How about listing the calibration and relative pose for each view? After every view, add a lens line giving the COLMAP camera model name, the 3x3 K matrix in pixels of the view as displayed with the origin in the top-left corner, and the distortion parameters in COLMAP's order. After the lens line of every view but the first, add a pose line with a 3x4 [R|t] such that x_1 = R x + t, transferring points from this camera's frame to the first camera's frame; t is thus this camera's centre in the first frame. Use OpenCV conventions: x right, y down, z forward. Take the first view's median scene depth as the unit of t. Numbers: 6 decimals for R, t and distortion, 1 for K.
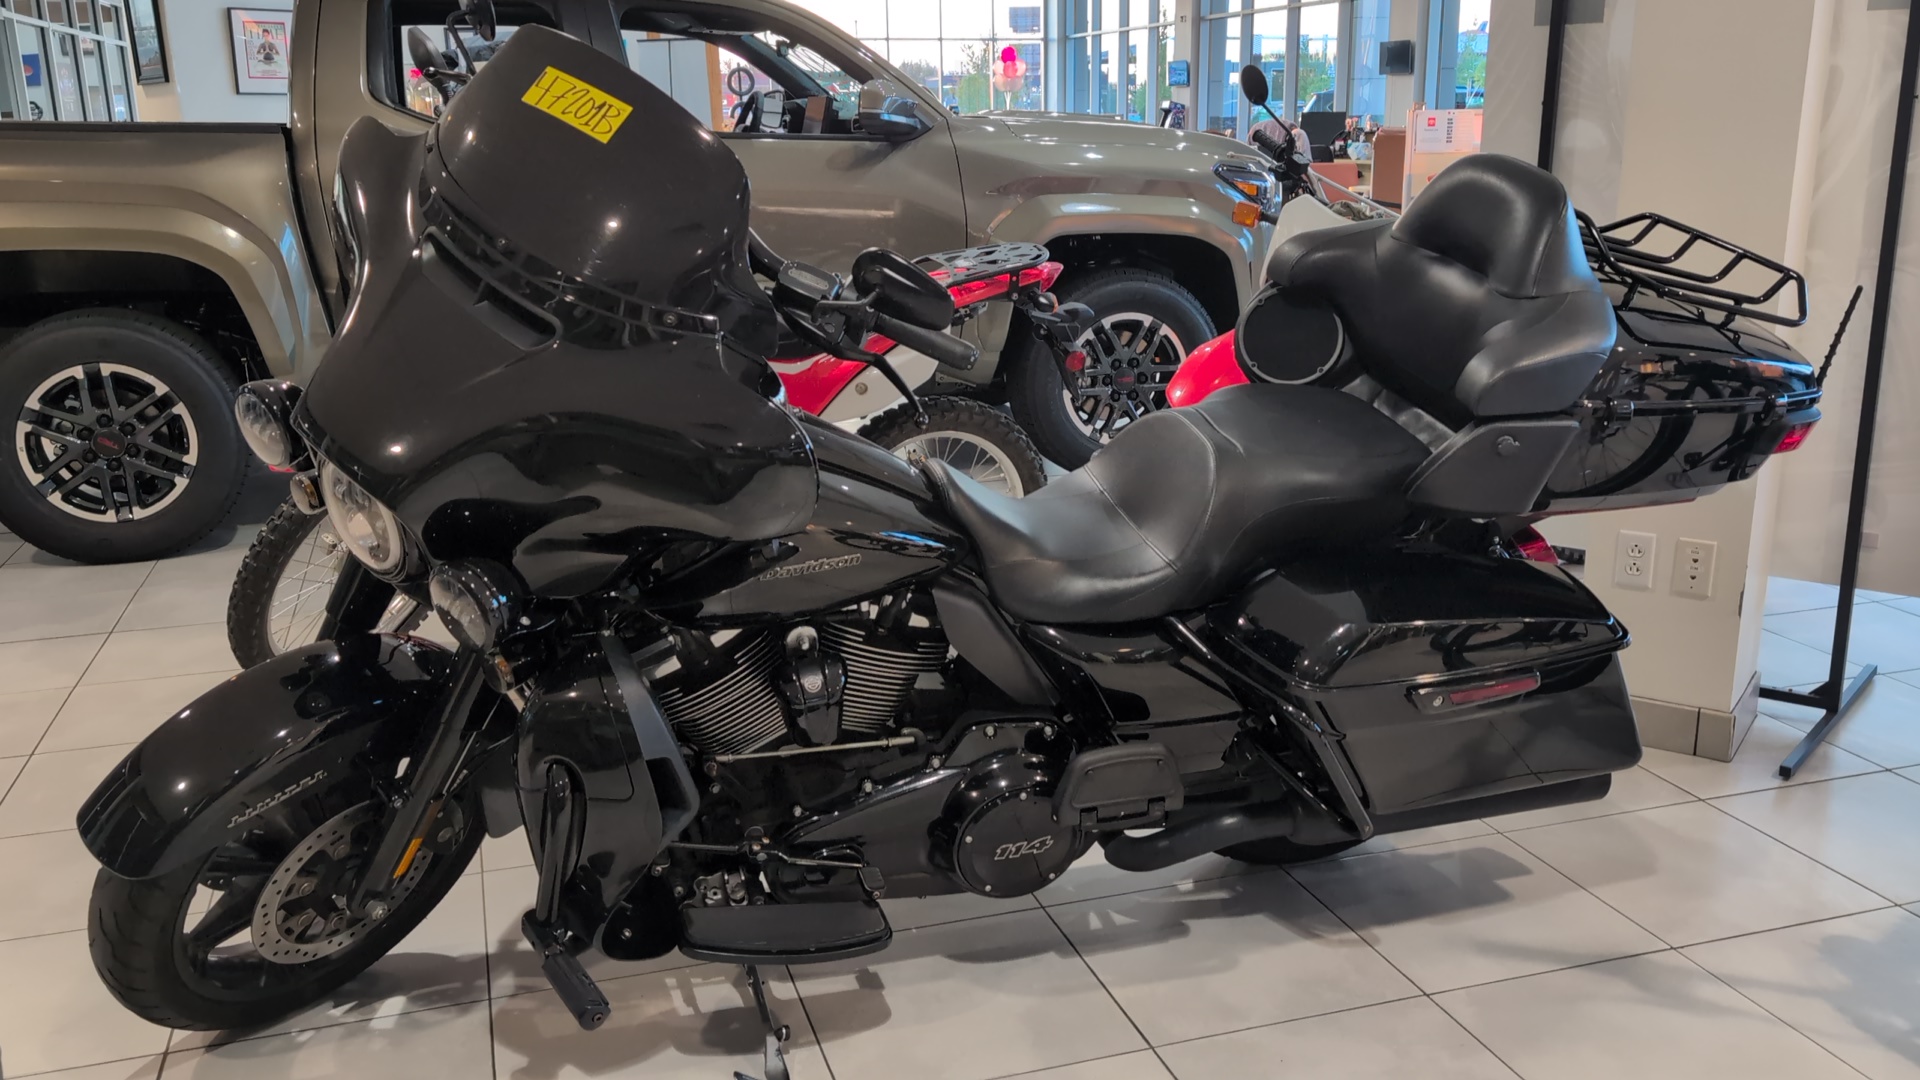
lens RADIAL K [[1668.4, 0, 960.0], [0, 1668.4, 540.0], [0, 0, 1]] dist [0.061431, -0.078391]
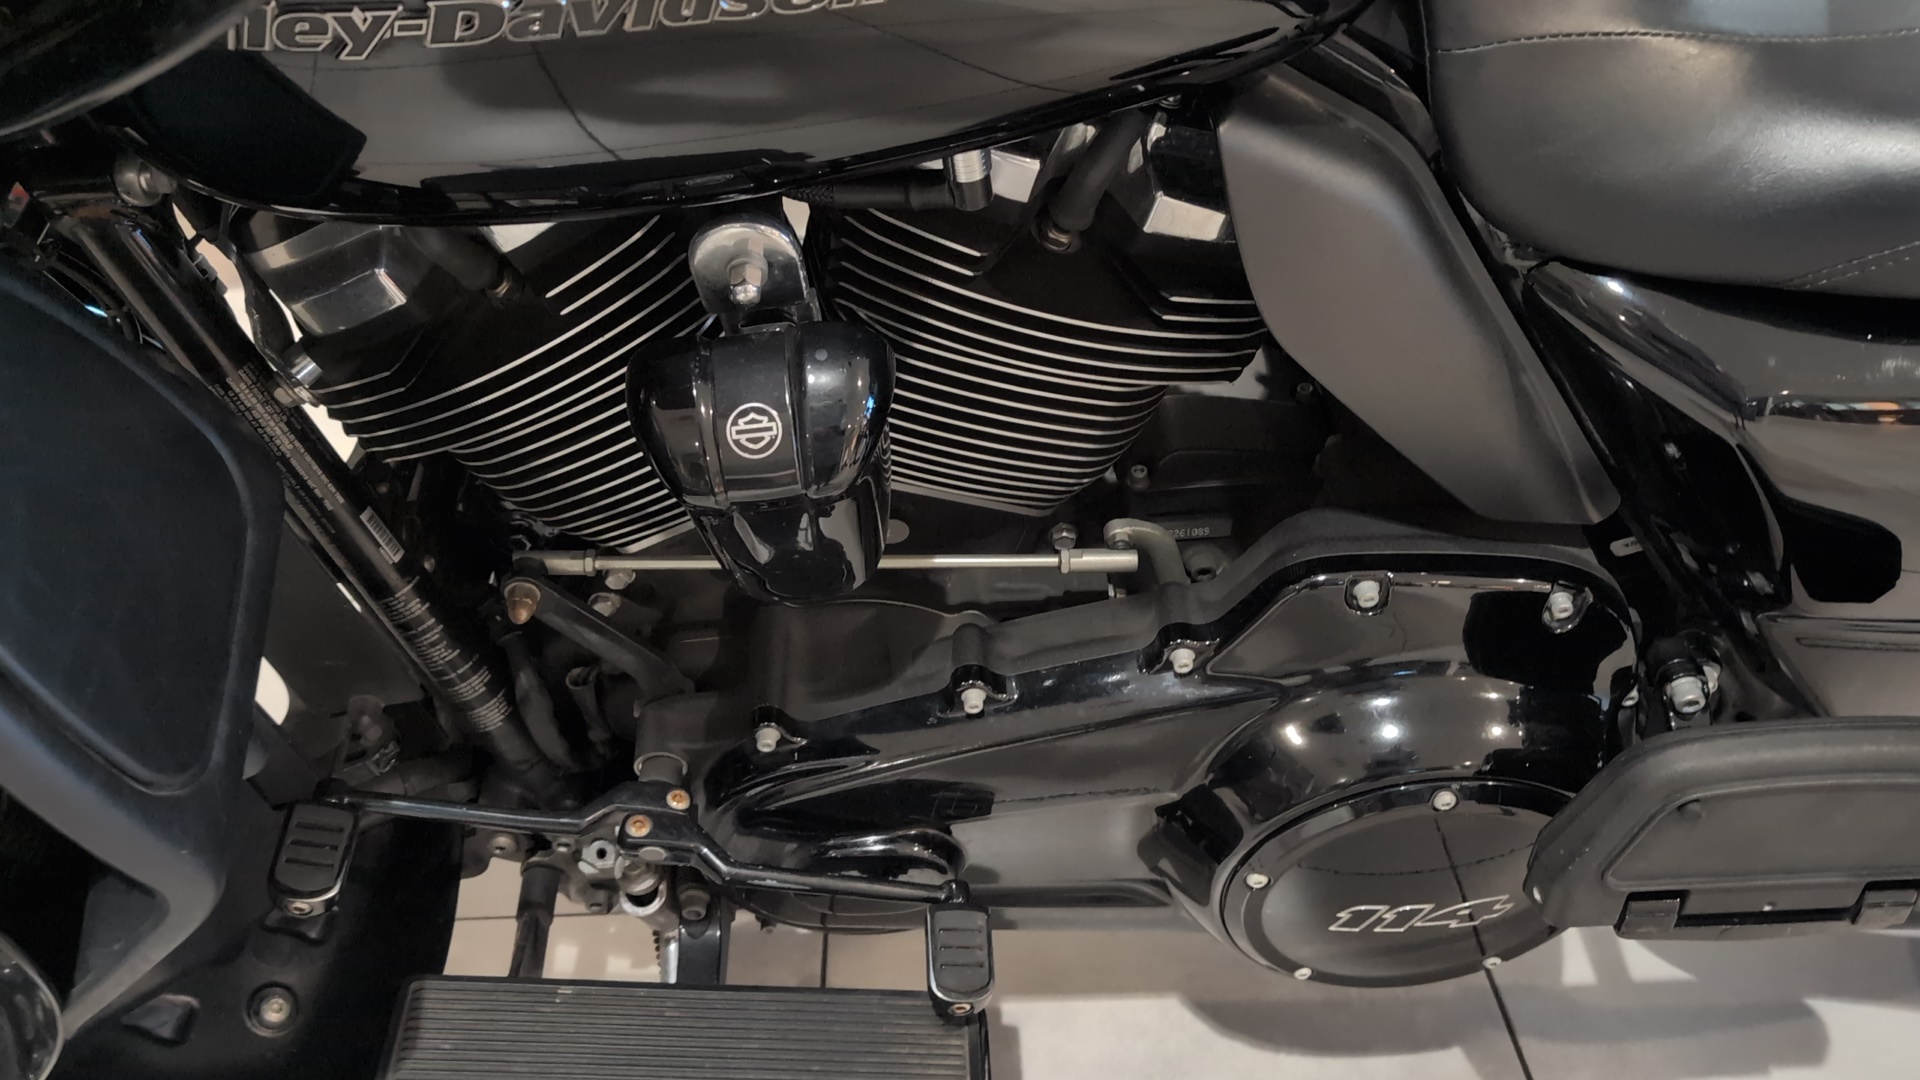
lens RADIAL K [[1668.4, 0, 960.0], [0, 1668.4, 540.0], [0, 0, 1]] dist [0.061431, -0.078391]
pose [[0.964461, 0.143088, -0.222130, 0.012800], [-0.065747, 0.944197, 0.322752, 0.008125], [0.255916, -0.296677, 0.920049, 0.695594]]
